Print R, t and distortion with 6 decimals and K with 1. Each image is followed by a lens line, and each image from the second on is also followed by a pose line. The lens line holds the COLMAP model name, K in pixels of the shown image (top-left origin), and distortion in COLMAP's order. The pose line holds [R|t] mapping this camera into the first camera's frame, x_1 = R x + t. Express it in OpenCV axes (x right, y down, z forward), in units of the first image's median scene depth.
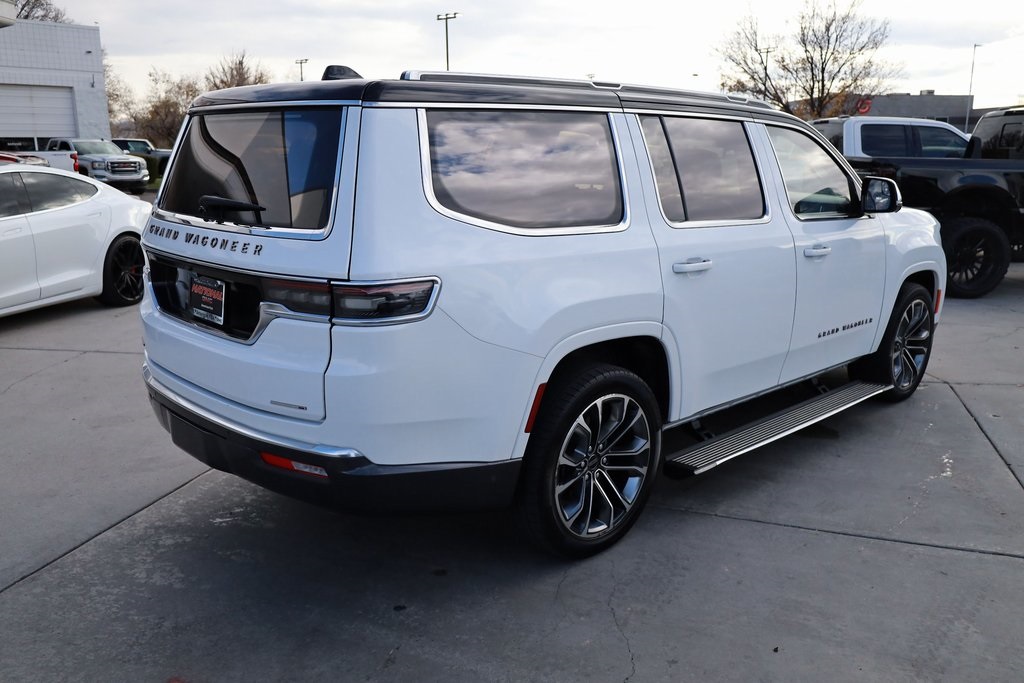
lens RADIAL K [[847.2, 0, 512.0], [0, 847.2, 341.5], [0, 0, 1]] dist [-0.016353, -0.001335]
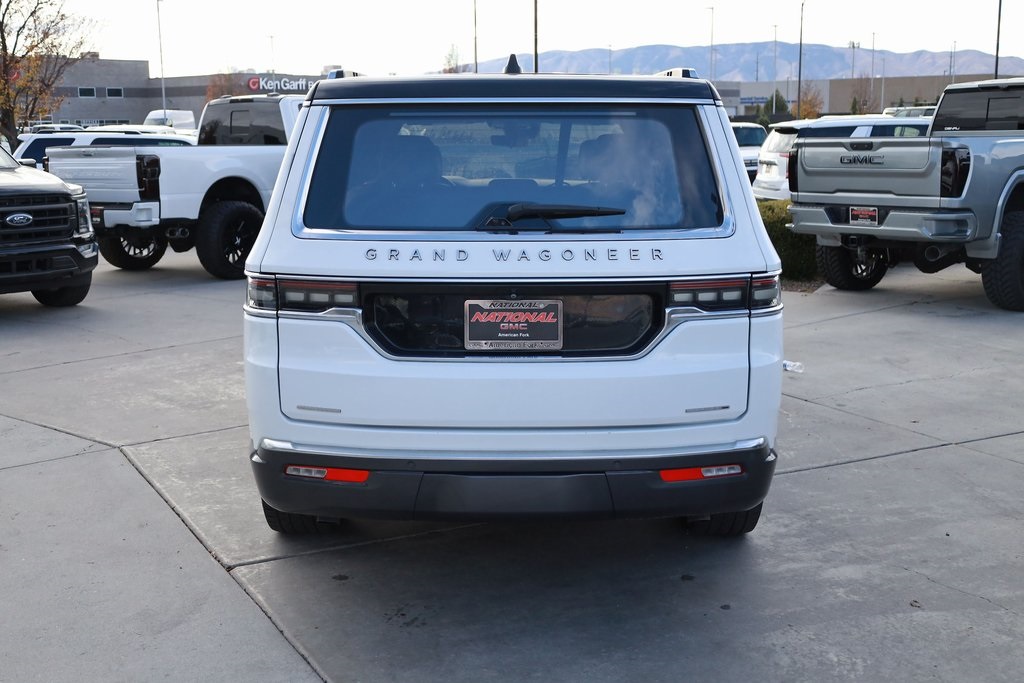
lens RADIAL K [[1178.6, 0, 512.0], [0, 1178.6, 341.5], [0, 0, 1]] dist [-0.007339, -0.005436]
pose [[0.692257, -0.137547, 0.708422, -1.229400], [0.169805, 0.985152, 0.025346, -0.065964], [-0.701389, 0.102748, 0.705334, 0.175325]]
